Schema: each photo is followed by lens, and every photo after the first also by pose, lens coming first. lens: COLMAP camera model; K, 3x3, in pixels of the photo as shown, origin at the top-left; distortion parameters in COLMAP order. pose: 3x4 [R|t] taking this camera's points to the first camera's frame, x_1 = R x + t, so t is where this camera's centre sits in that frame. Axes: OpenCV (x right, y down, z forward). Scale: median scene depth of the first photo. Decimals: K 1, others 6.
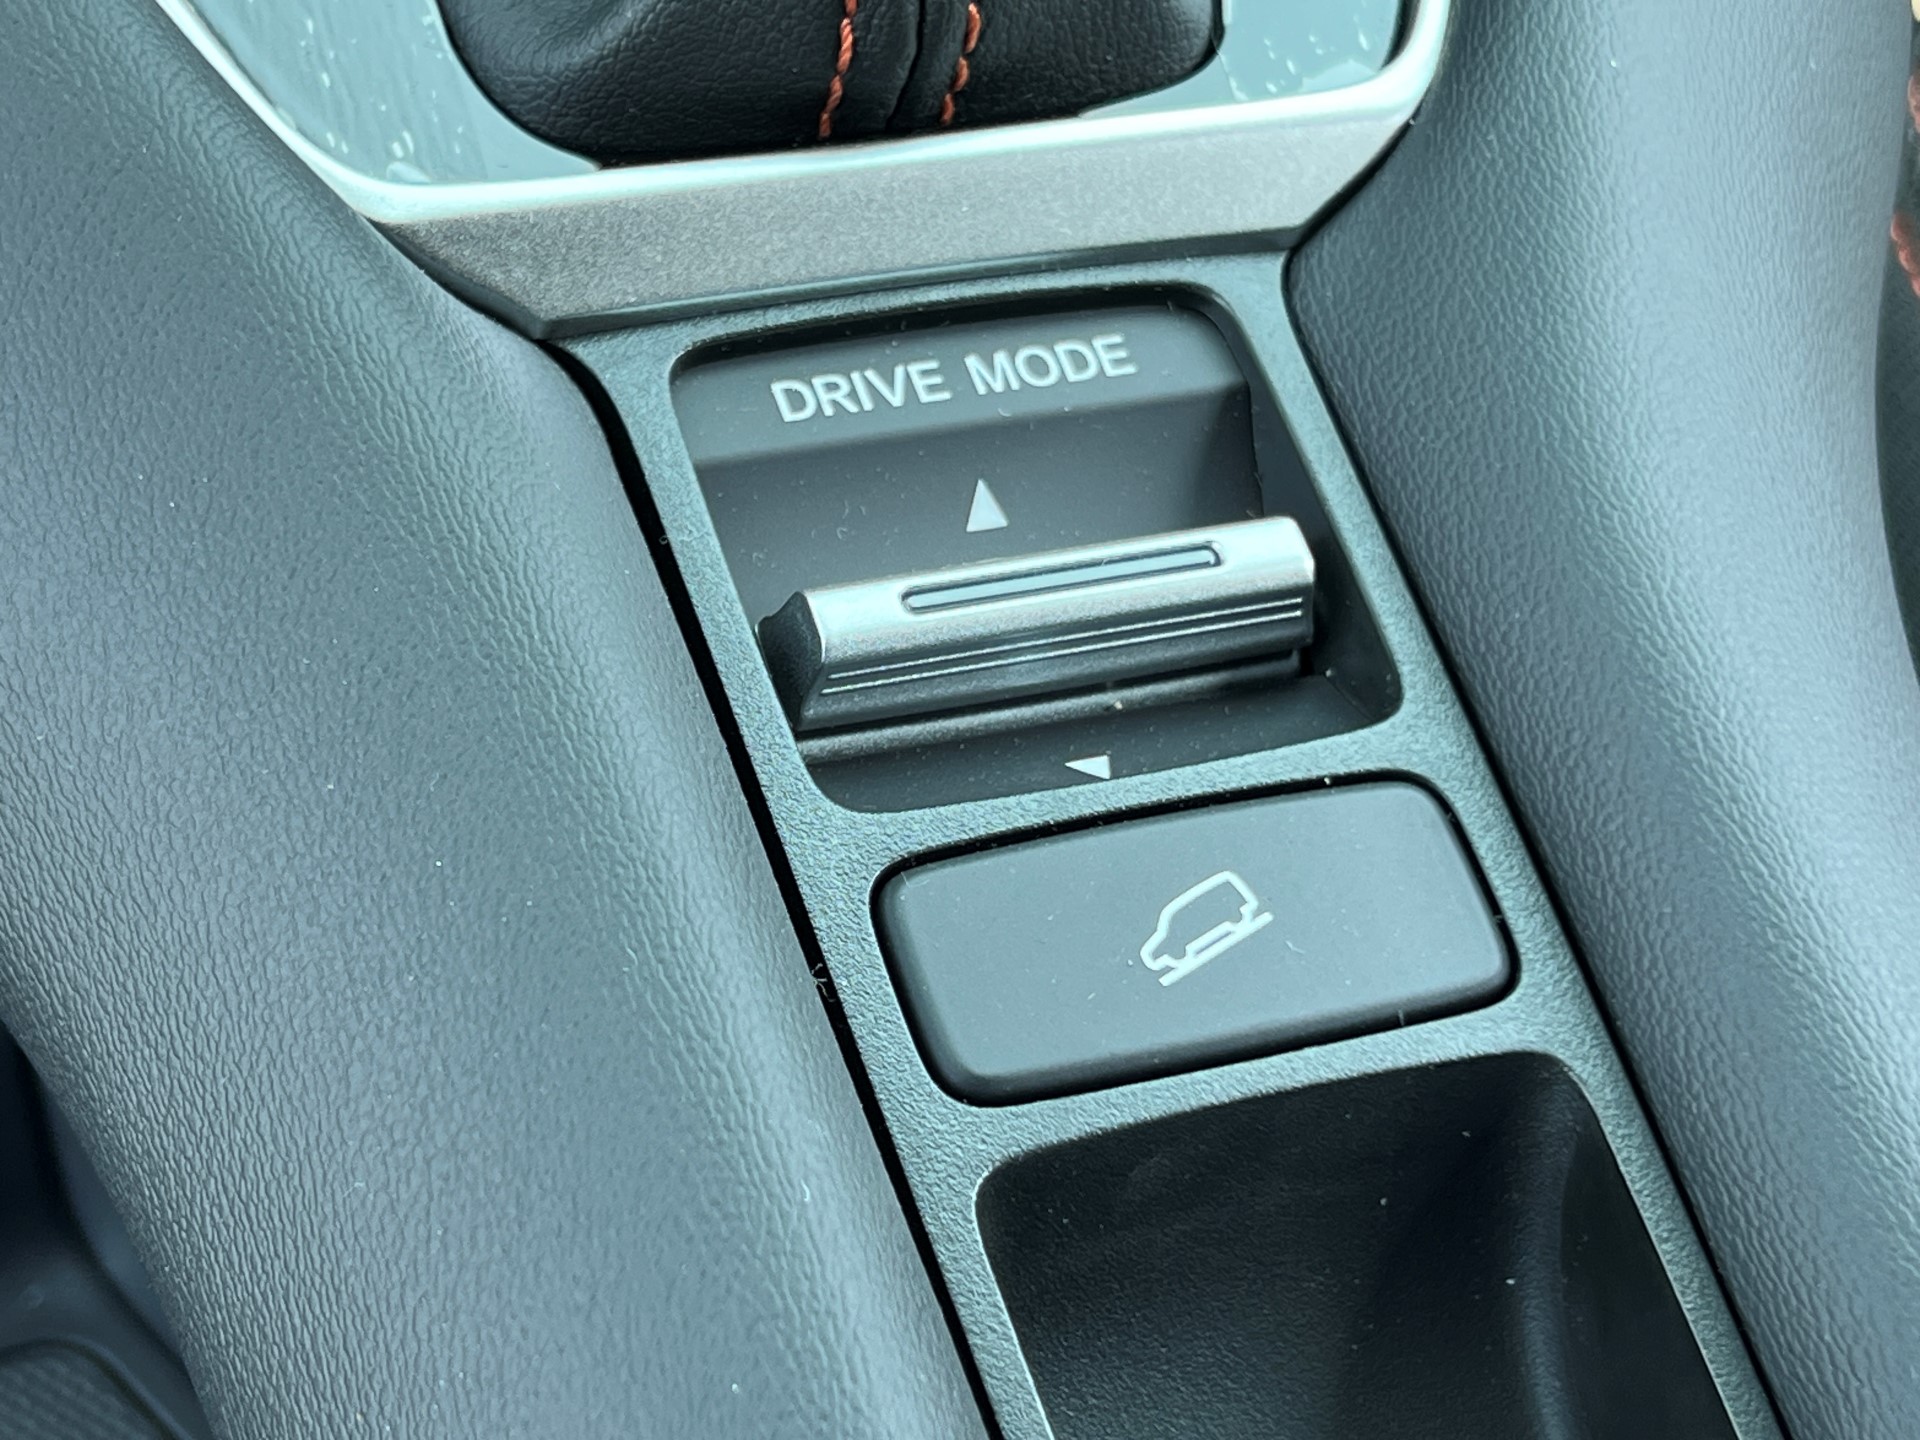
lens RADIAL K [[3790.1, 0, 960.0], [0, 3790.1, 720.0], [0, 0, 1]] dist [0.267008, -1.232274]
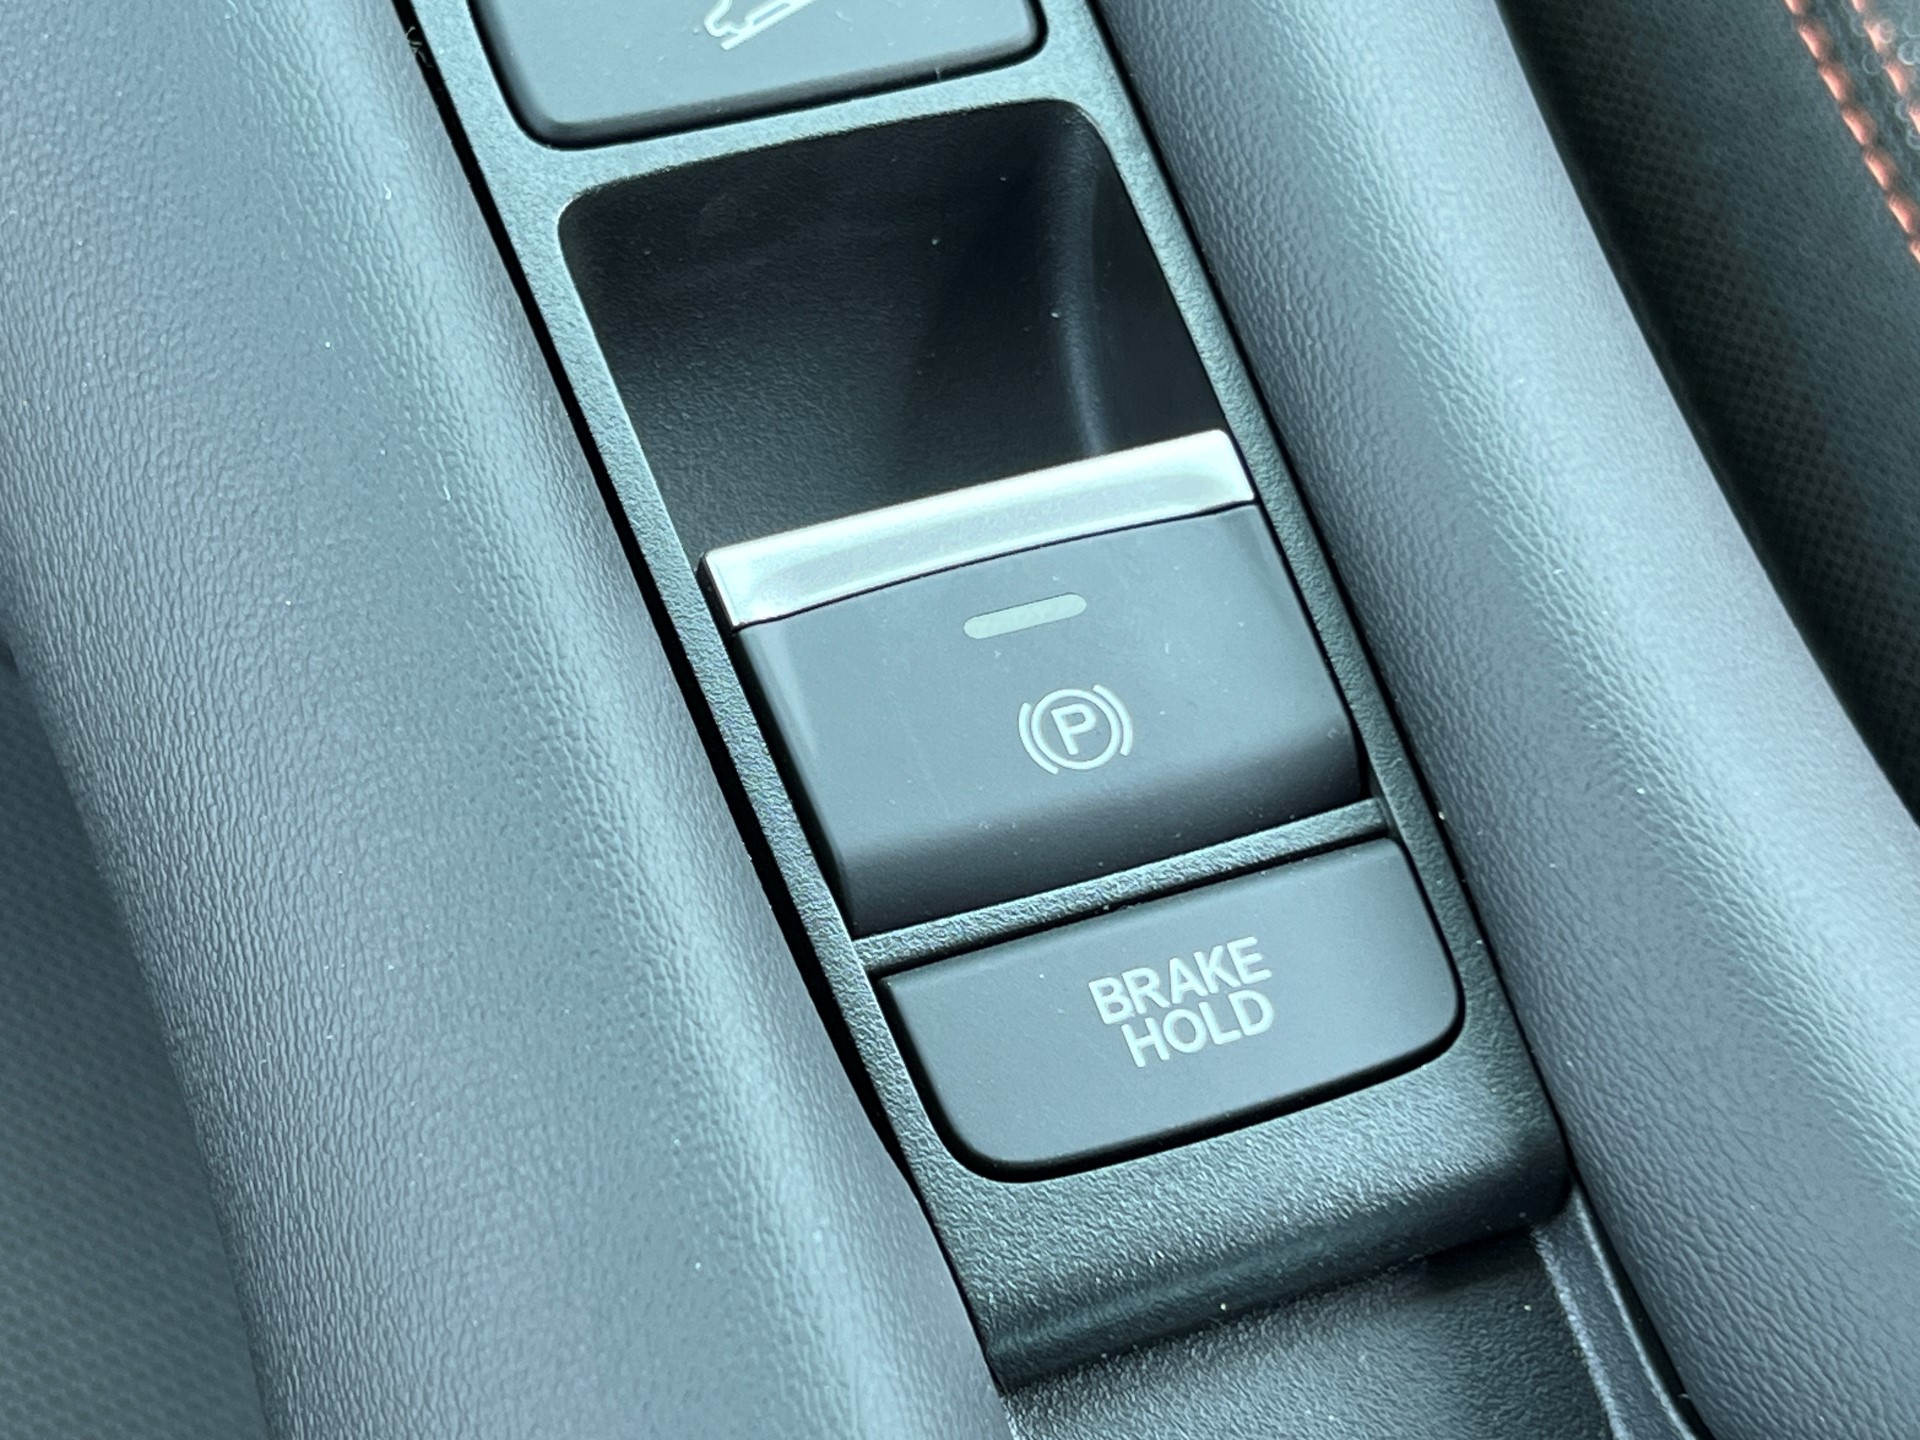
lens RADIAL K [[3790.1, 0, 960.0], [0, 3790.1, 720.0], [0, 0, 1]] dist [0.267008, -1.232274]
pose [[0.998878, -0.046910, -0.006515, 0.125987], [0.047337, 0.993157, 0.106768, 0.155780], [0.001462, -0.106956, 0.994263, -0.175855]]
